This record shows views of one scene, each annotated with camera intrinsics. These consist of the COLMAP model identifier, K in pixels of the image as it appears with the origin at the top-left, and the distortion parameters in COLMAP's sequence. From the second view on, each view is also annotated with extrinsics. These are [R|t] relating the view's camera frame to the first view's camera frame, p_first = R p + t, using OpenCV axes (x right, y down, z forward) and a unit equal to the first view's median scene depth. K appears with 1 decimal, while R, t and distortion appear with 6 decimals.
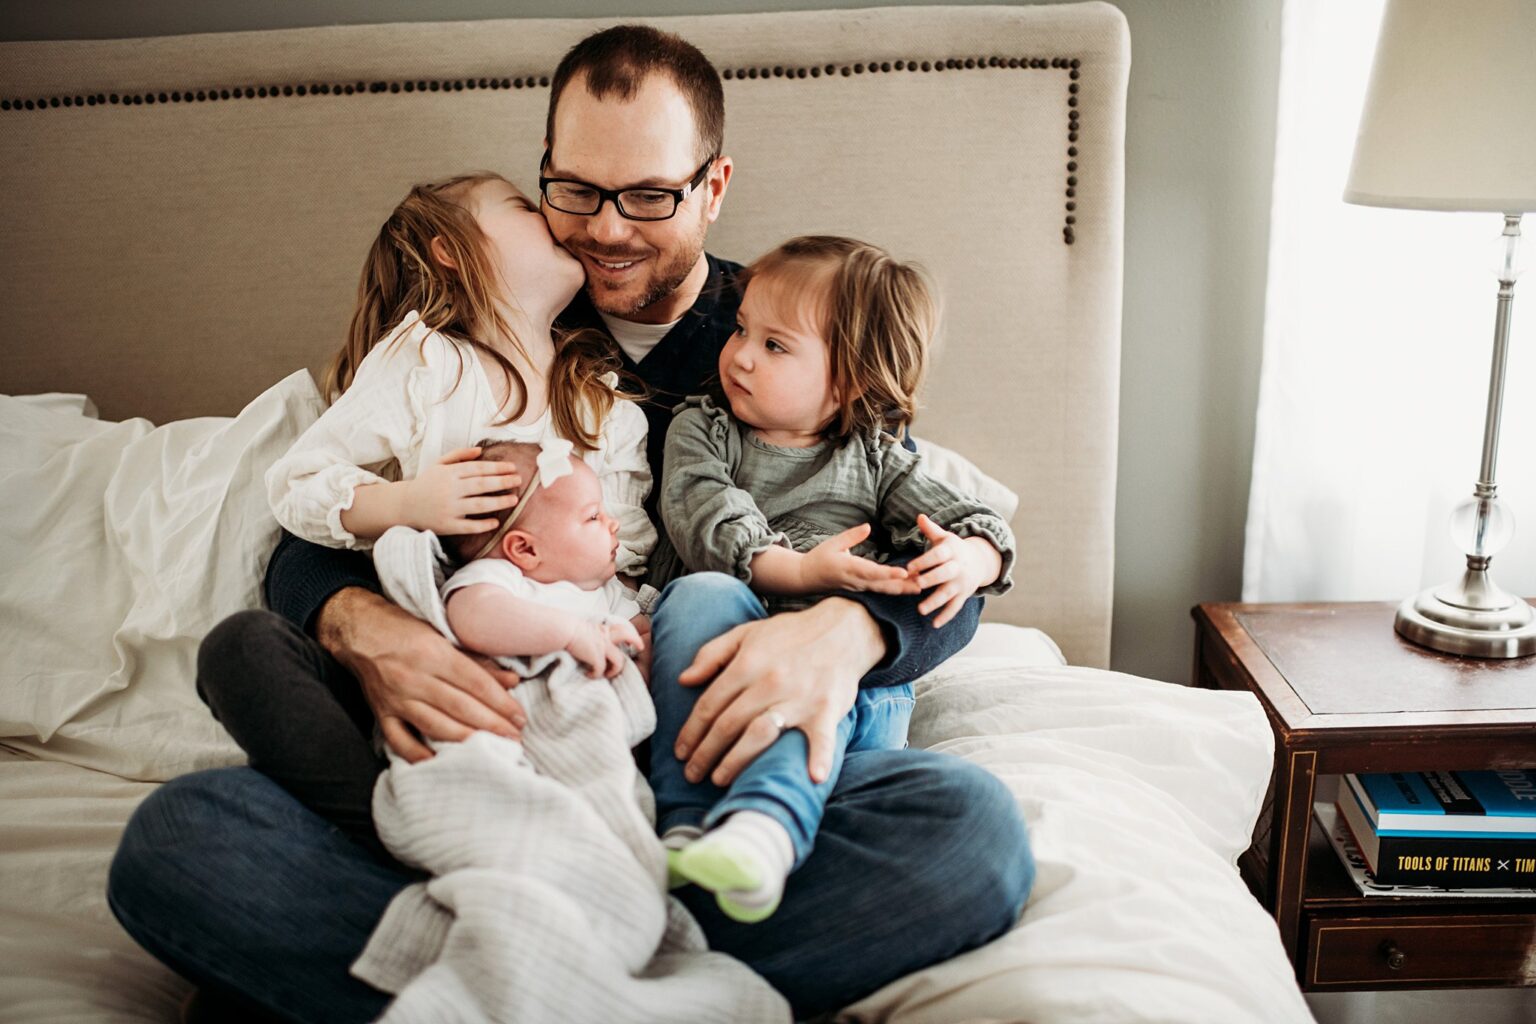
lens RADIAL K [[1550.1, 0, 768.0], [0, 1550.1, 512.0], [0, 0, 1]] dist [-0.099030, 0.106820]
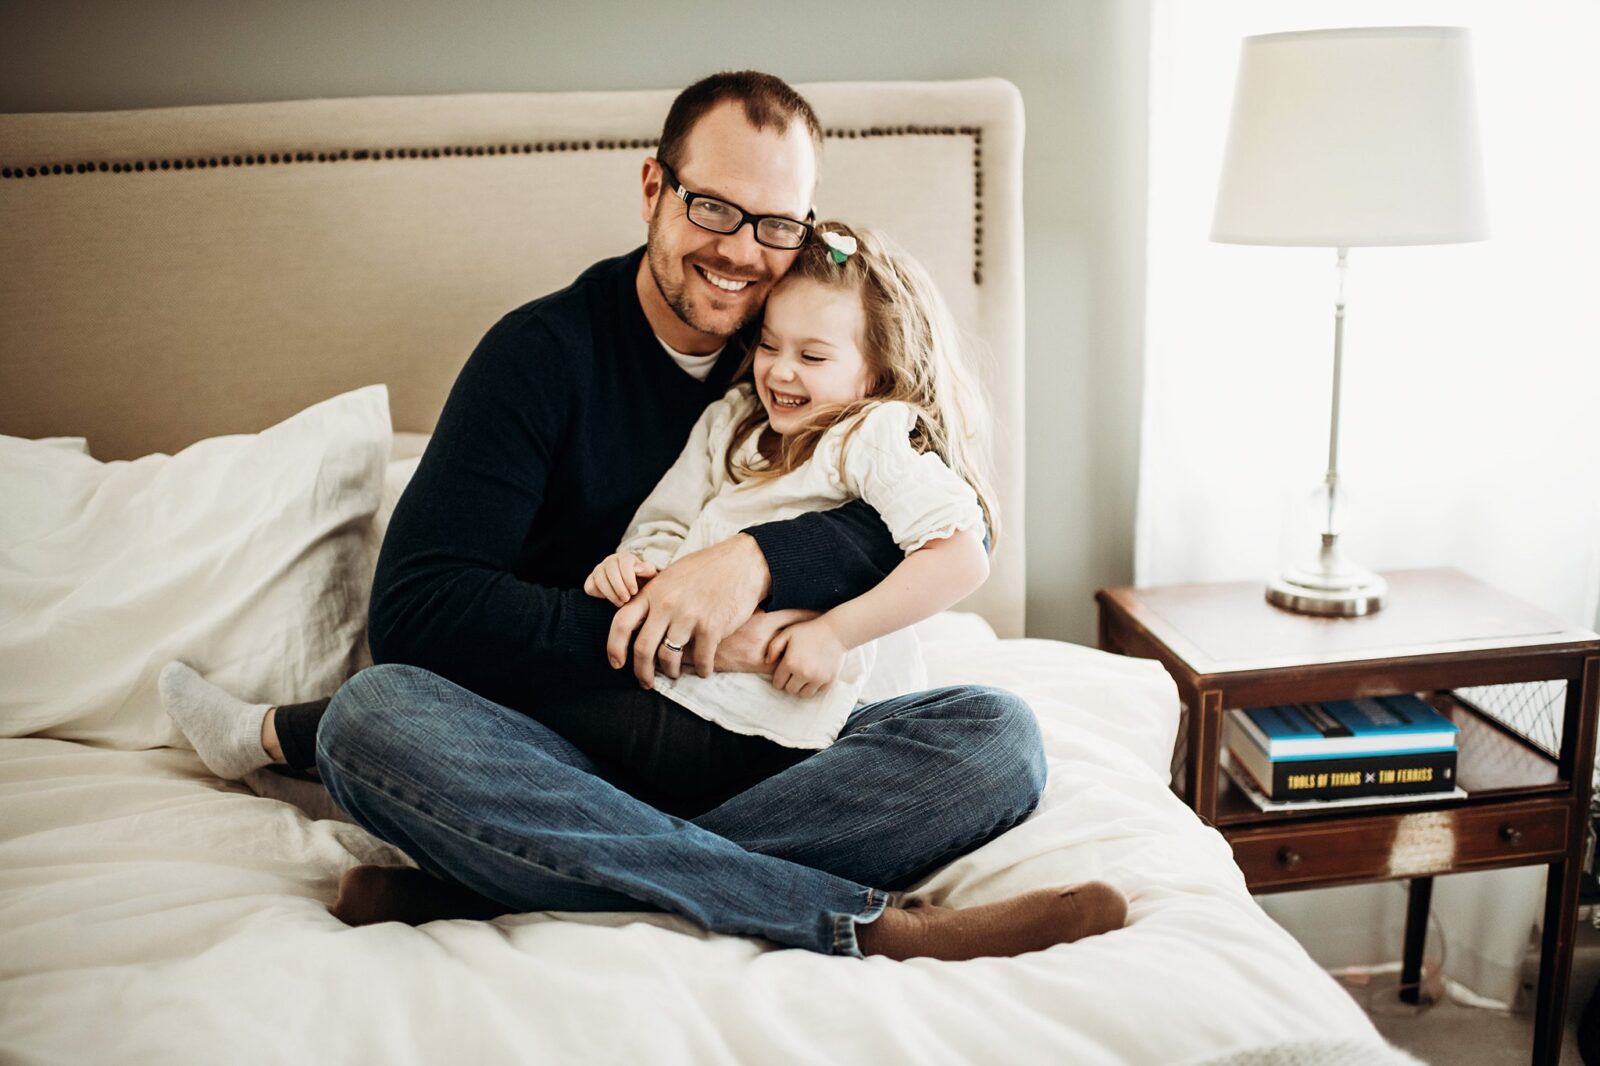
lens RADIAL K [[1614.7, 0, 800.0], [0, 1614.7, 533.0], [0, 0, 1]] dist [-0.099030, 0.106820]
pose [[0.985332, -0.043526, 0.165002, -0.149266], [0.050462, 0.998000, -0.038078, 0.054210], [-0.163014, 0.045846, 0.985558, -0.172485]]
